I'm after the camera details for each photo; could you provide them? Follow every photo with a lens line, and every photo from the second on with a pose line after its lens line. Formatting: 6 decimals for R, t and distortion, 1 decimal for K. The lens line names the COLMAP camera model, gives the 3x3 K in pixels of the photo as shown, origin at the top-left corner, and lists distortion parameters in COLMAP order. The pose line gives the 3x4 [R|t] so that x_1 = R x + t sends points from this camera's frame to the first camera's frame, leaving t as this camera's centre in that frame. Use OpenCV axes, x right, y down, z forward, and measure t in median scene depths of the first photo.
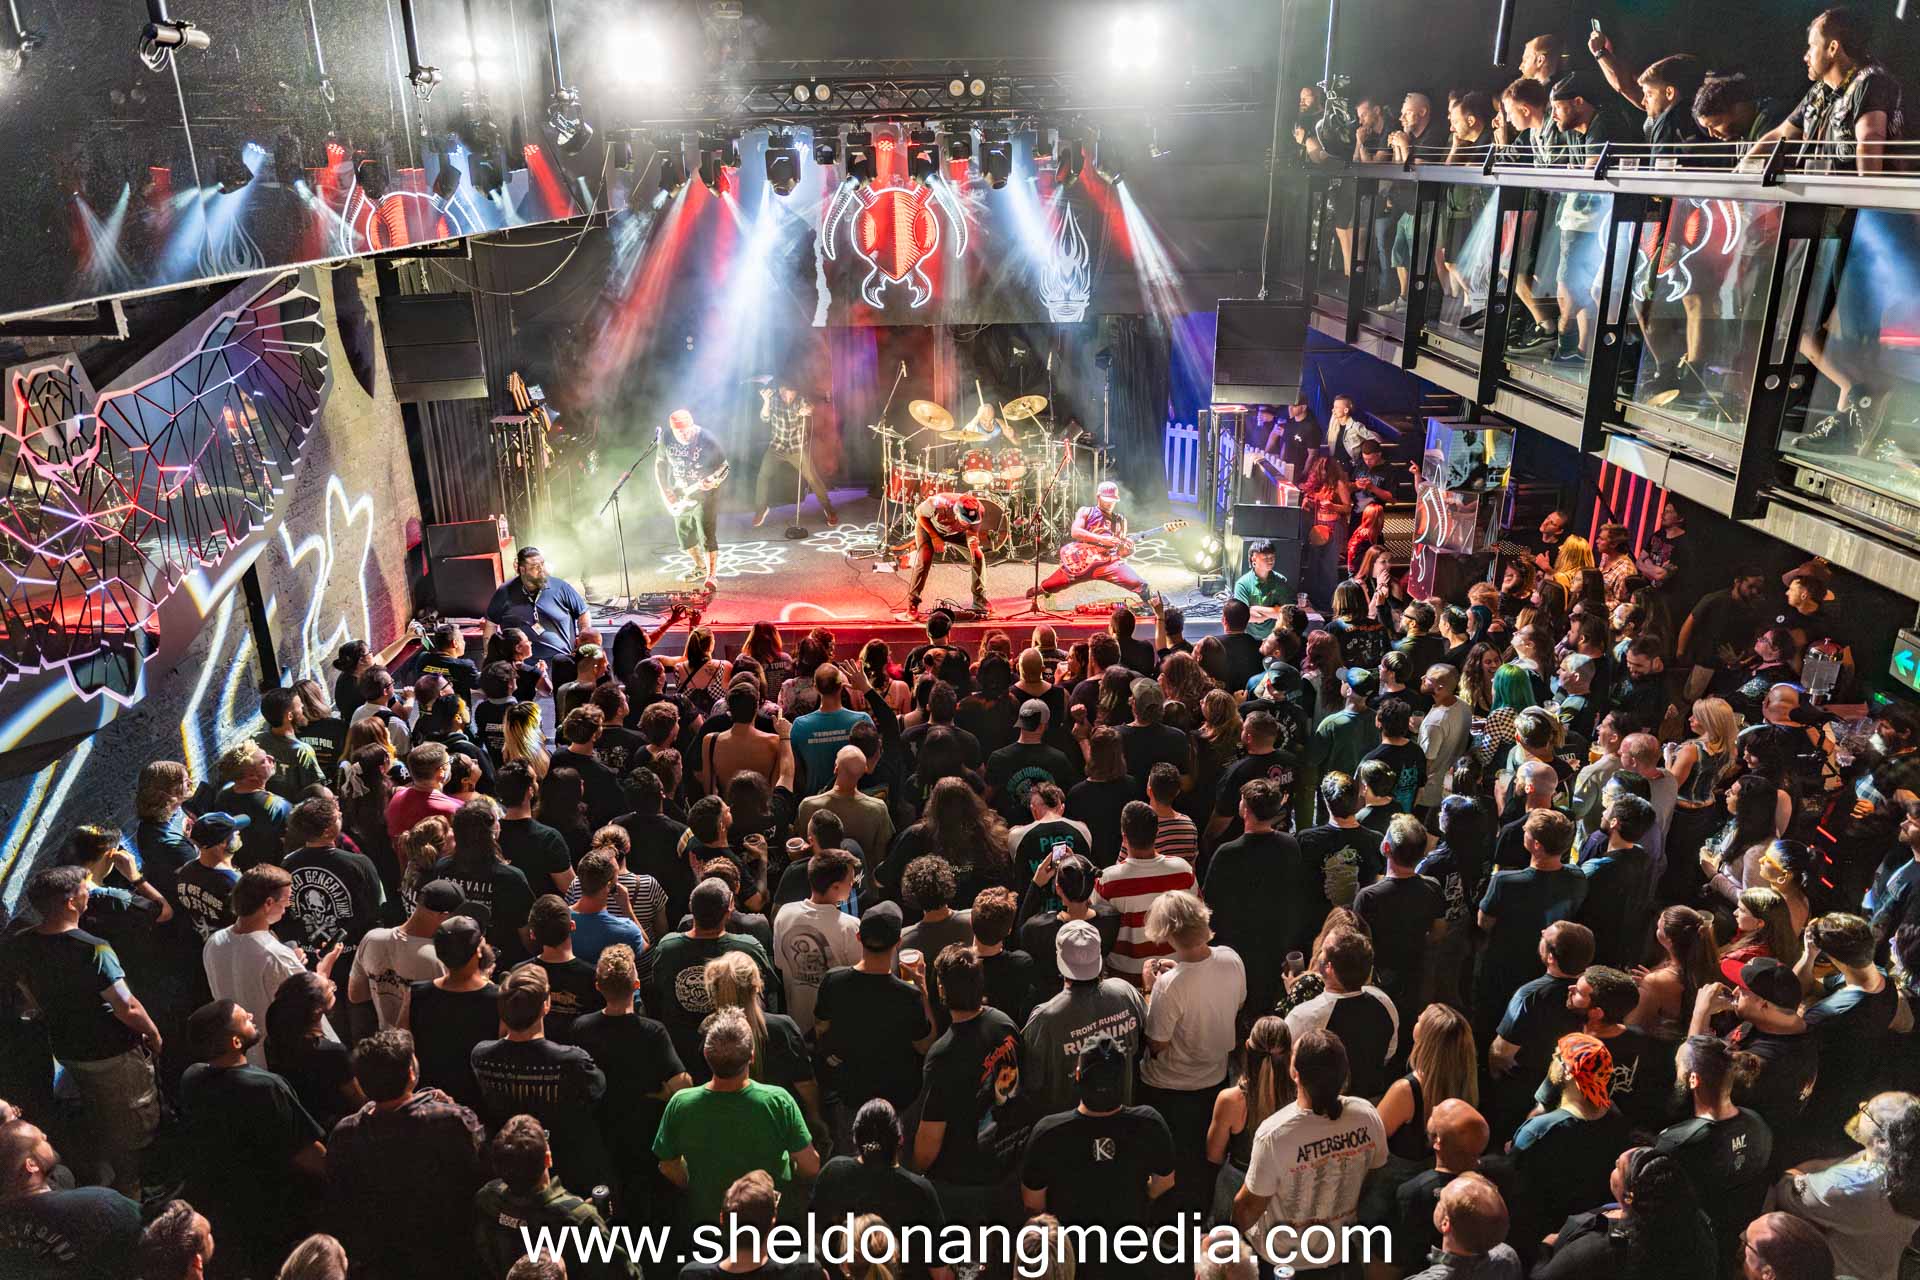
lens RADIAL K [[1297.9, 0, 969.4], [0, 1297.9, 640.1], [0, 0, 1]] dist [0.010755, 0.002012]
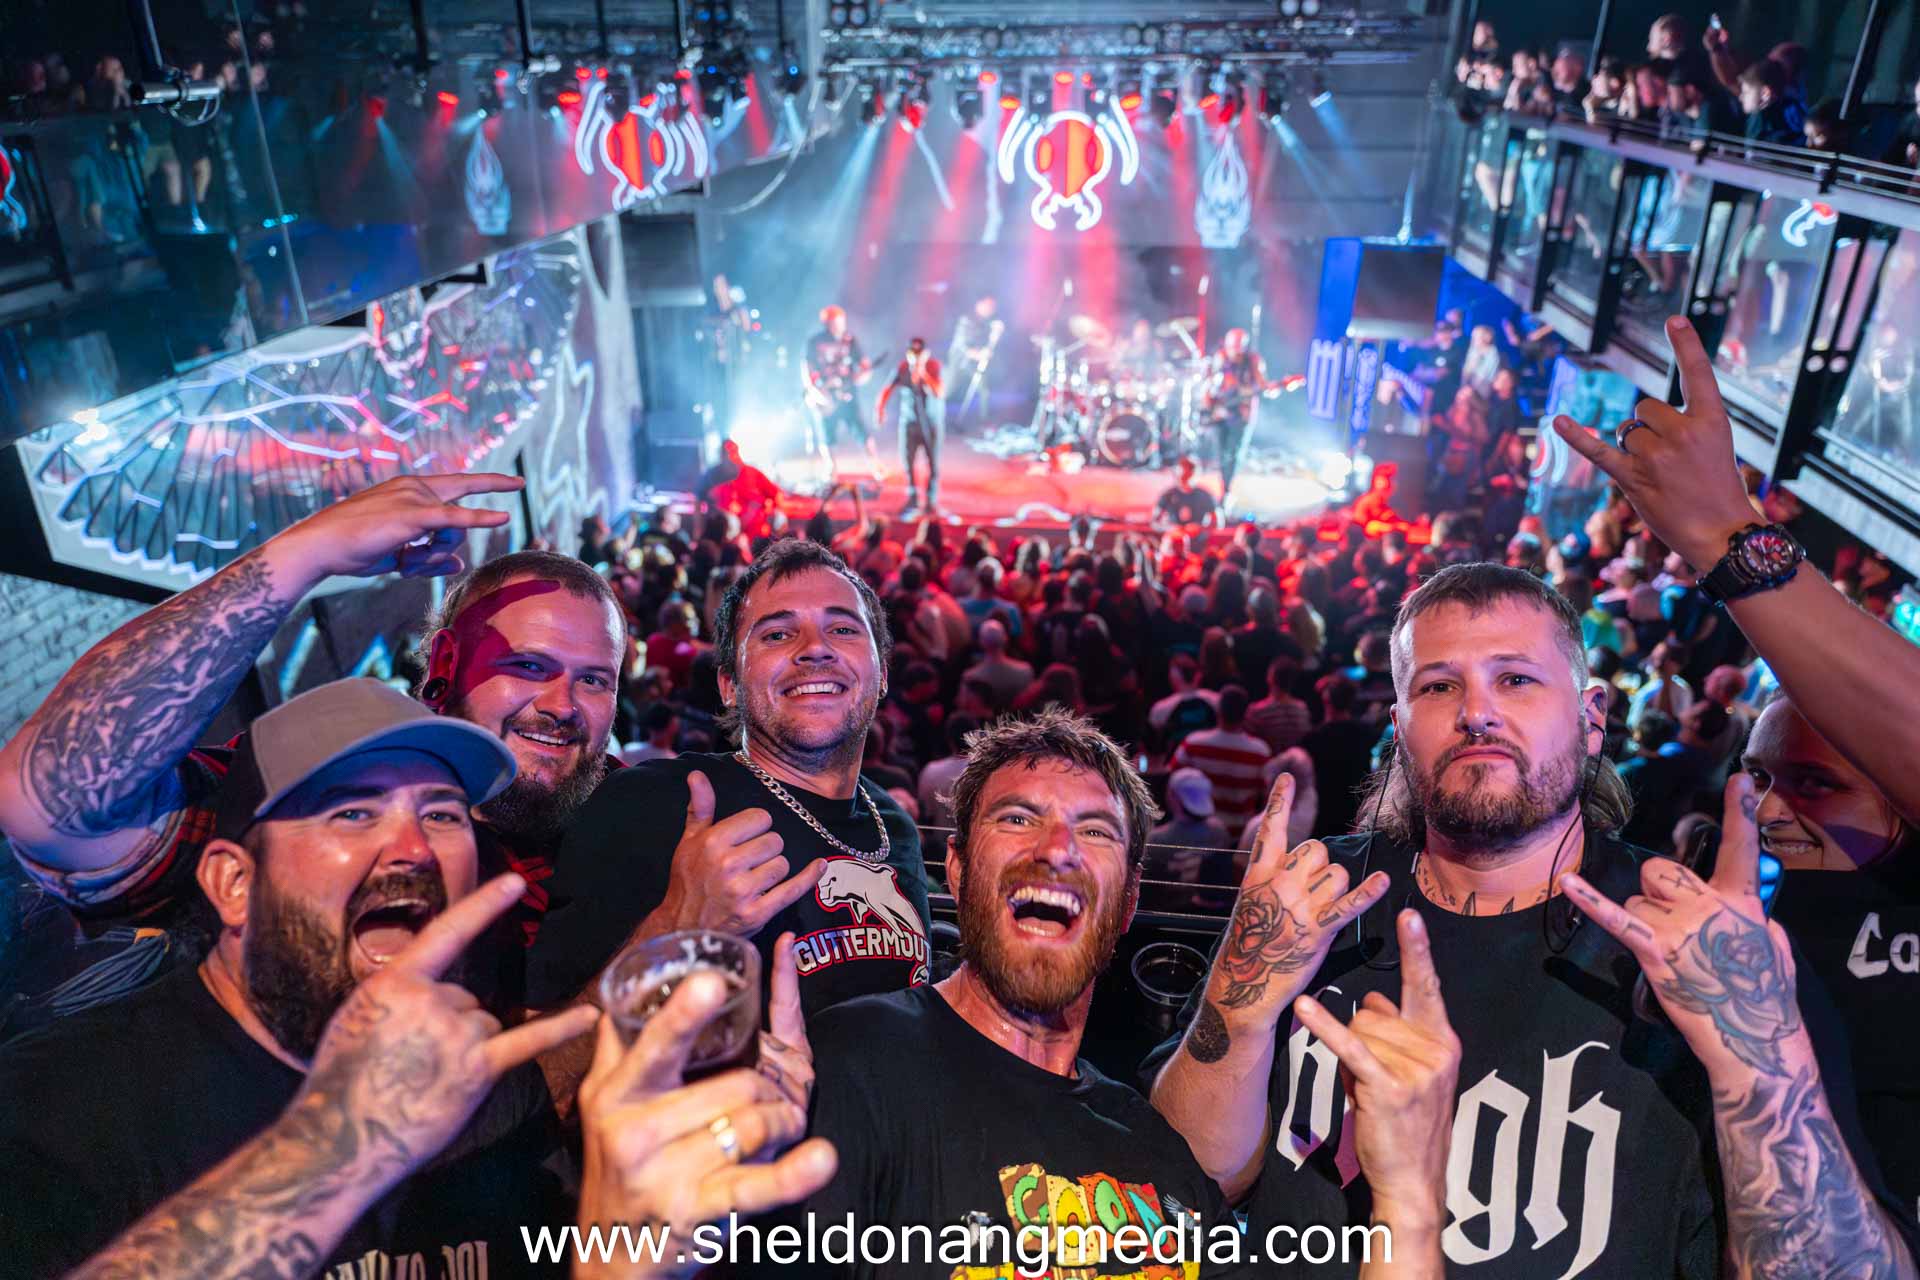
lens RADIAL K [[1297.9, 0, 966.8], [0, 1297.9, 643.8], [0, 0, 1]] dist [0.010755, 0.002012]
pose [[0.991494, 0.069089, -0.110297, 0.007947], [-0.059173, 0.994112, 0.090776, -0.006450], [0.115920, -0.083477, 0.989745, -0.133588]]
